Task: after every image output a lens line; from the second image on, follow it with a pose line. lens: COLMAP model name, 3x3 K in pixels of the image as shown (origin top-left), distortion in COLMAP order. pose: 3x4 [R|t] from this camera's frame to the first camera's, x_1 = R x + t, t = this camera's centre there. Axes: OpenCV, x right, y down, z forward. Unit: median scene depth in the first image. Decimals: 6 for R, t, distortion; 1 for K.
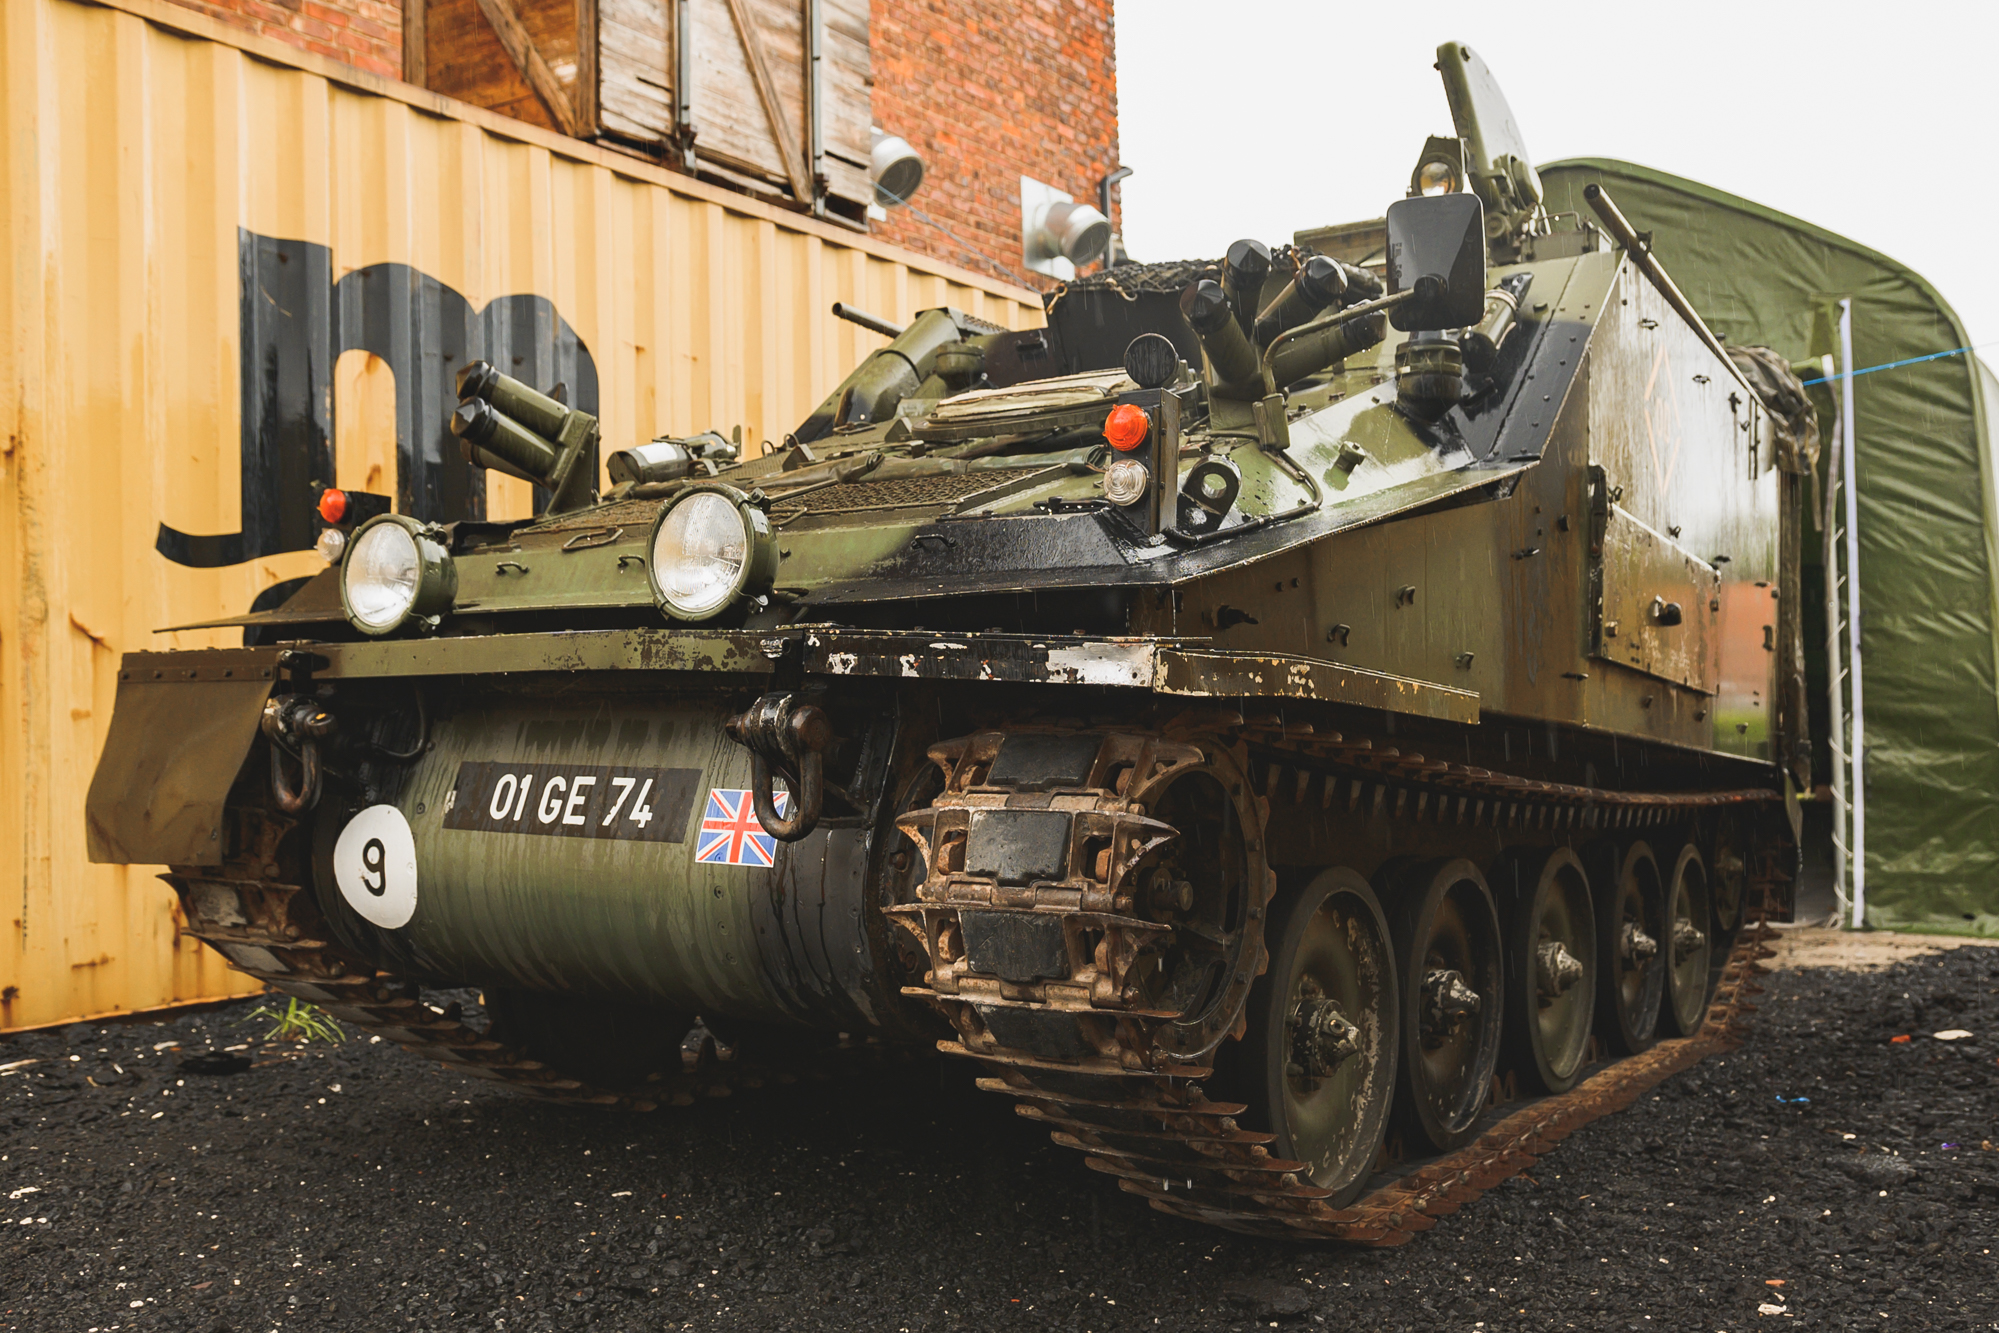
lens RADIAL K [[1769.5, 0, 1045.9], [0, 1769.5, 722.2], [0, 0, 1]] dist [-0.060450, 0.019506]
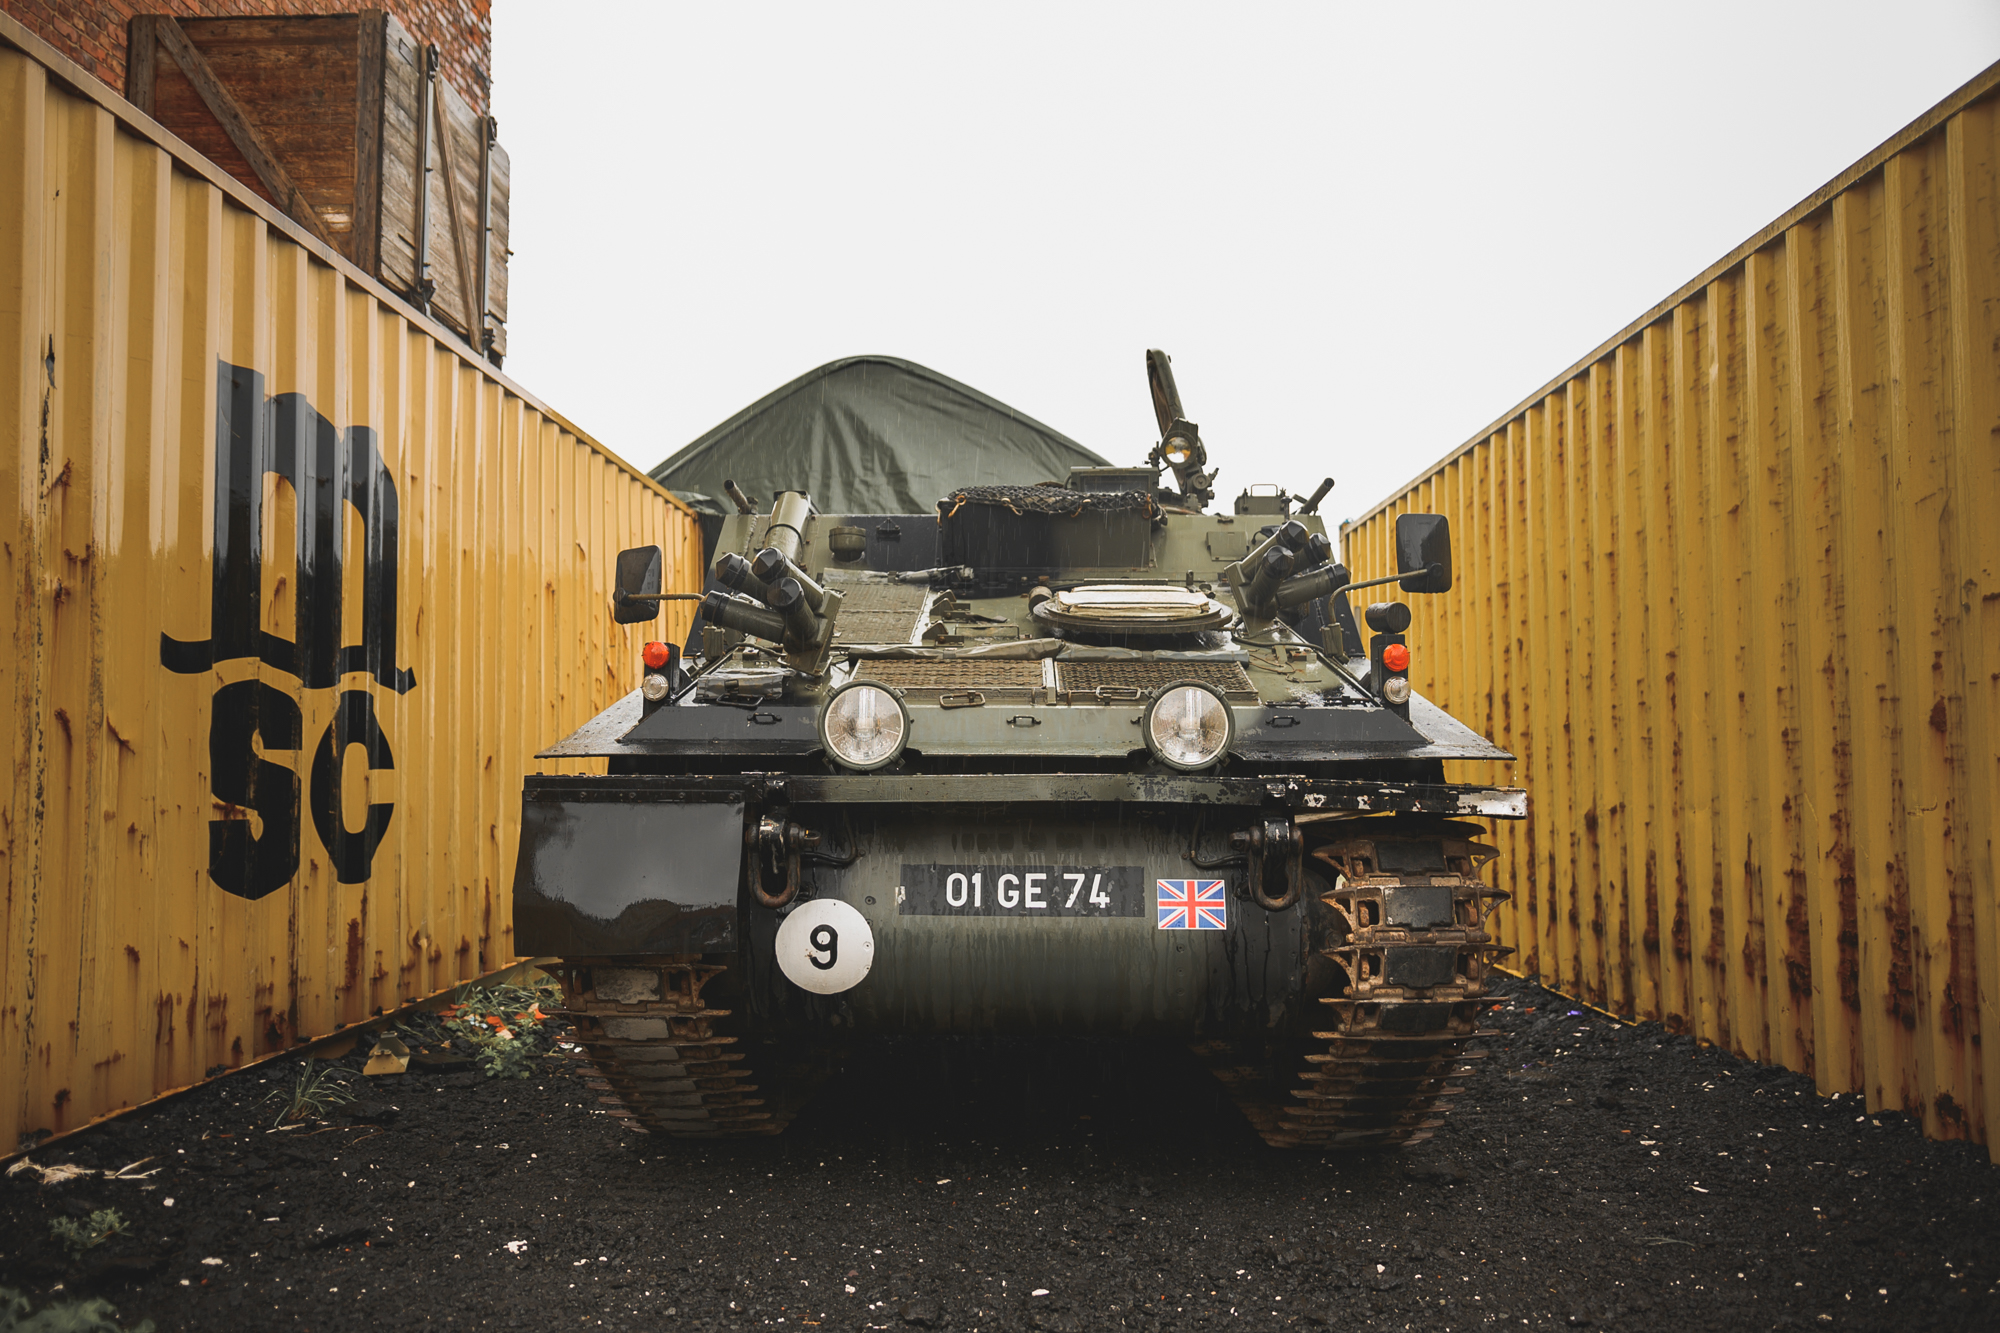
lens RADIAL K [[1587.0, 0, 1000.0], [0, 1587.0, 666.5], [0, 0, 1]] dist [-0.093741, 0.071818]
pose [[0.855539, 0.038839, 0.516280, -0.936818], [-0.000511, 0.997245, -0.074175, -0.040222], [-0.517739, 0.063196, 0.853202, -0.085815]]
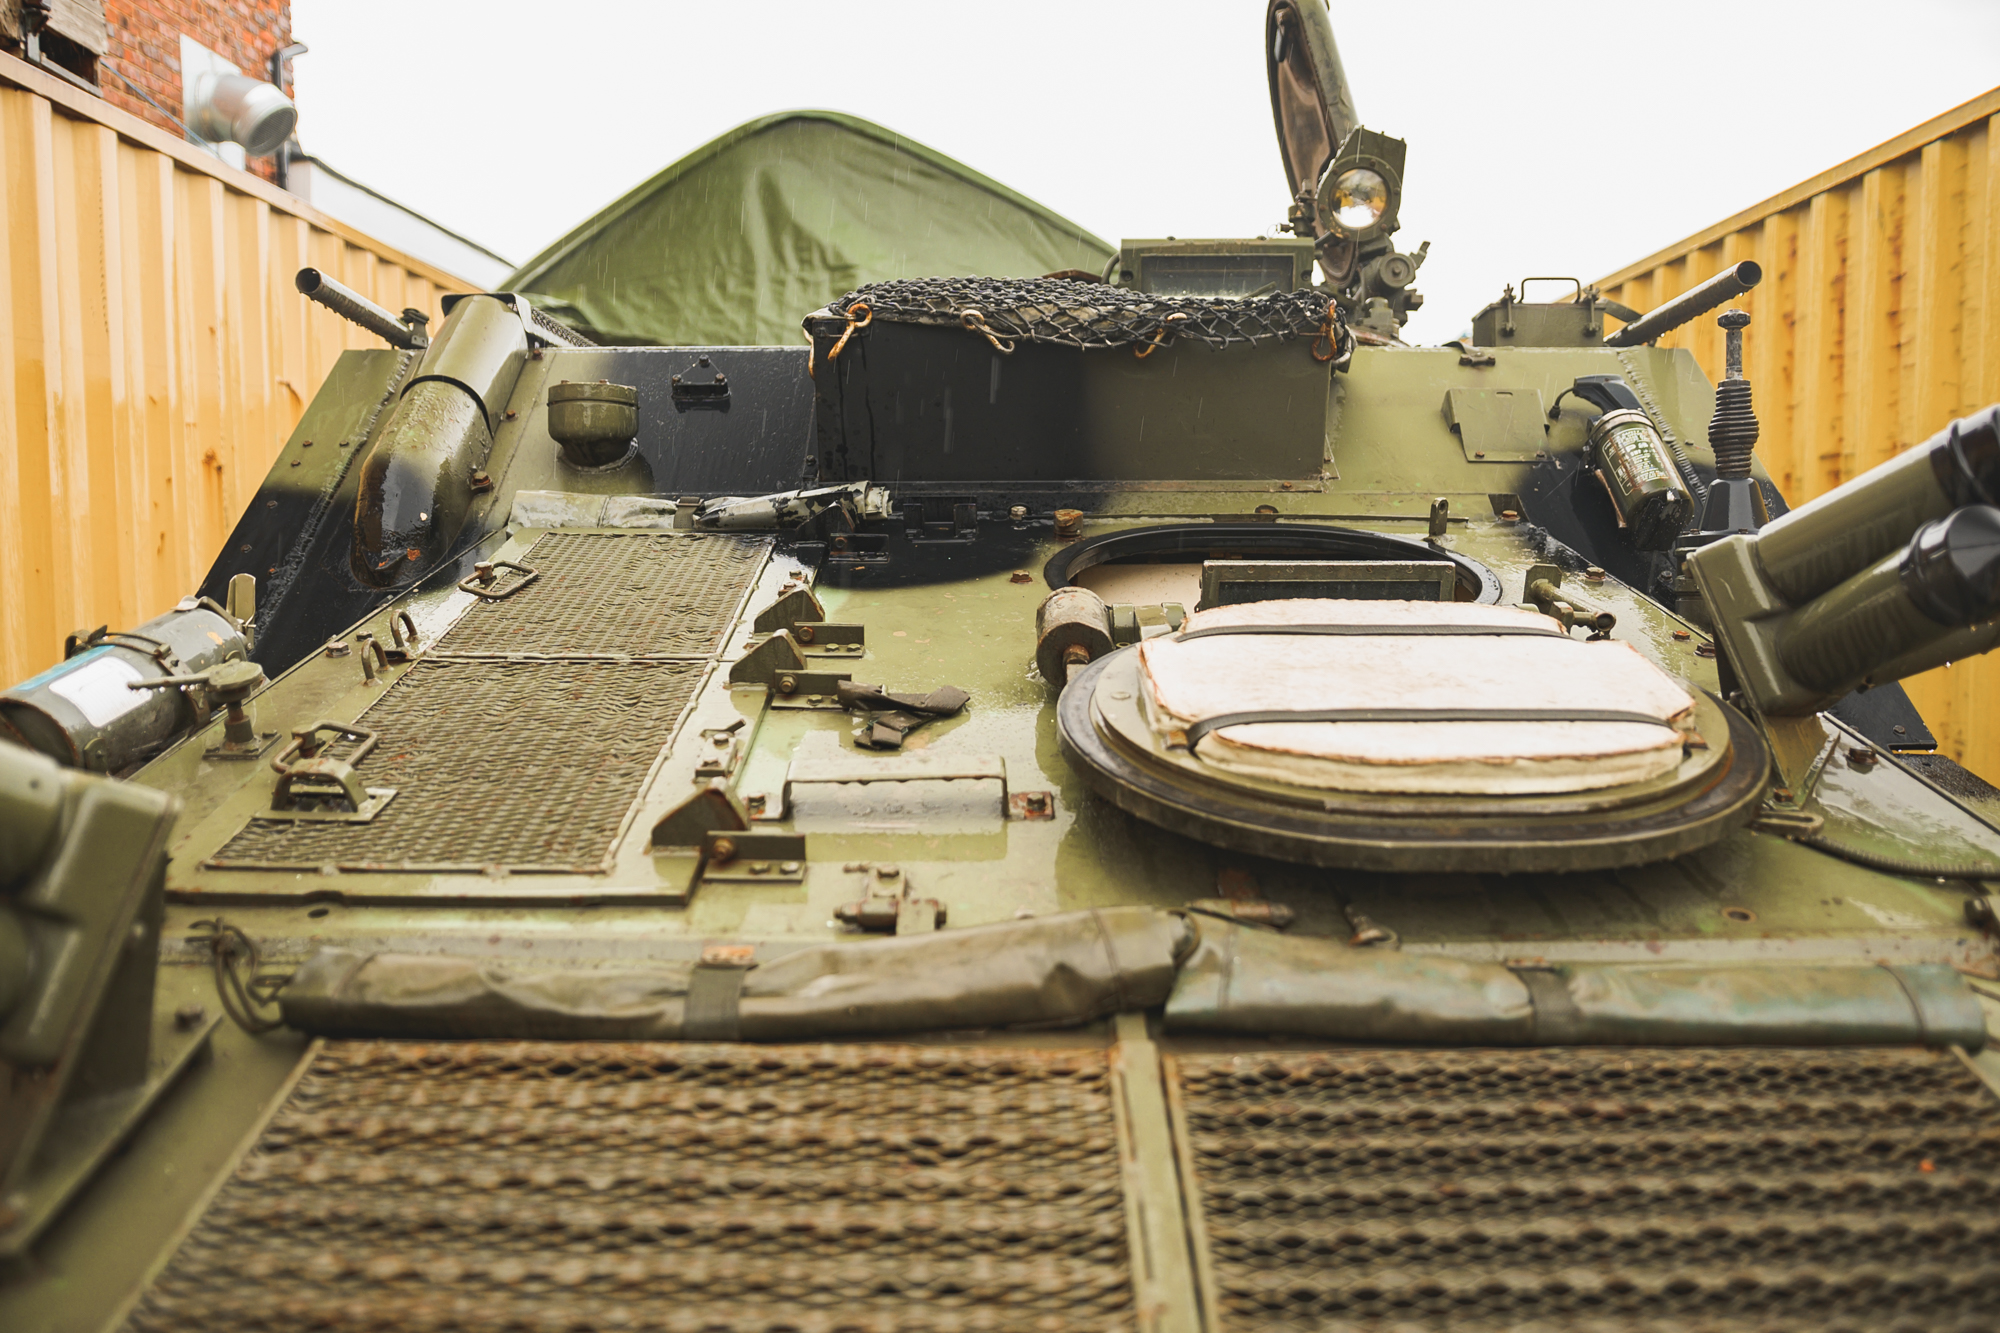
lens RADIAL K [[1587.0, 0, 1000.0], [0, 1587.0, 666.5], [0, 0, 1]] dist [-0.093741, 0.071818]
pose [[0.850604, -0.028359, 0.525041, -0.335430], [0.003110, 0.998798, 0.048910, -0.253124], [-0.525797, -0.039970, 0.849670, 0.882832]]
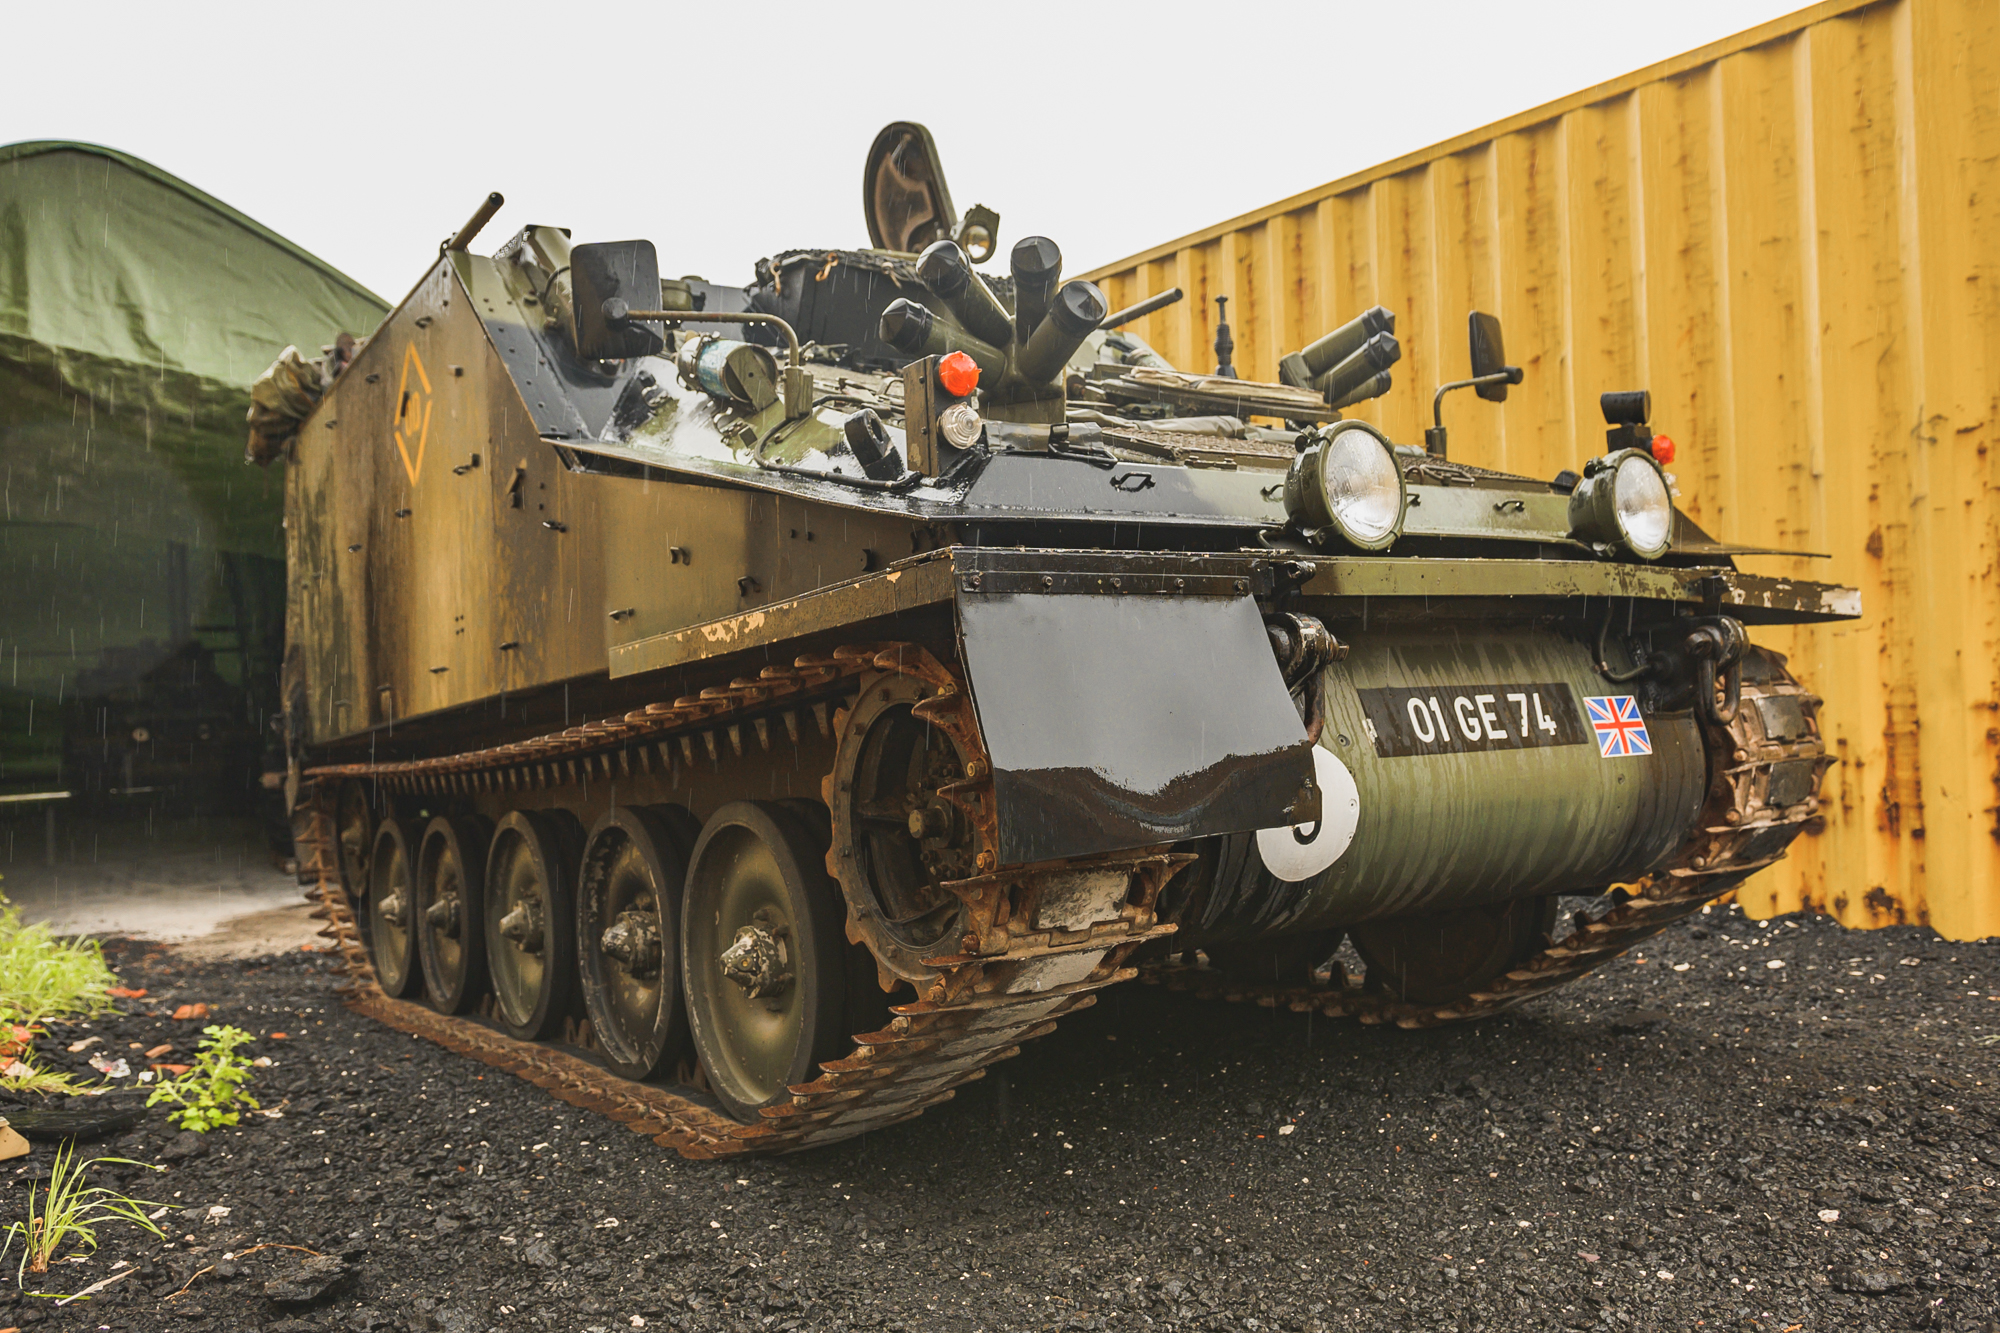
lens RADIAL K [[1587.0, 0, 1000.0], [0, 1587.0, 666.5], [0, 0, 1]] dist [-0.093741, 0.071818]
pose [[0.408072, 0.002271, 0.912947, -1.241855], [0.036840, 0.999141, -0.018952, 0.020295], [-0.912206, 0.041367, 0.407638, 0.861563]]
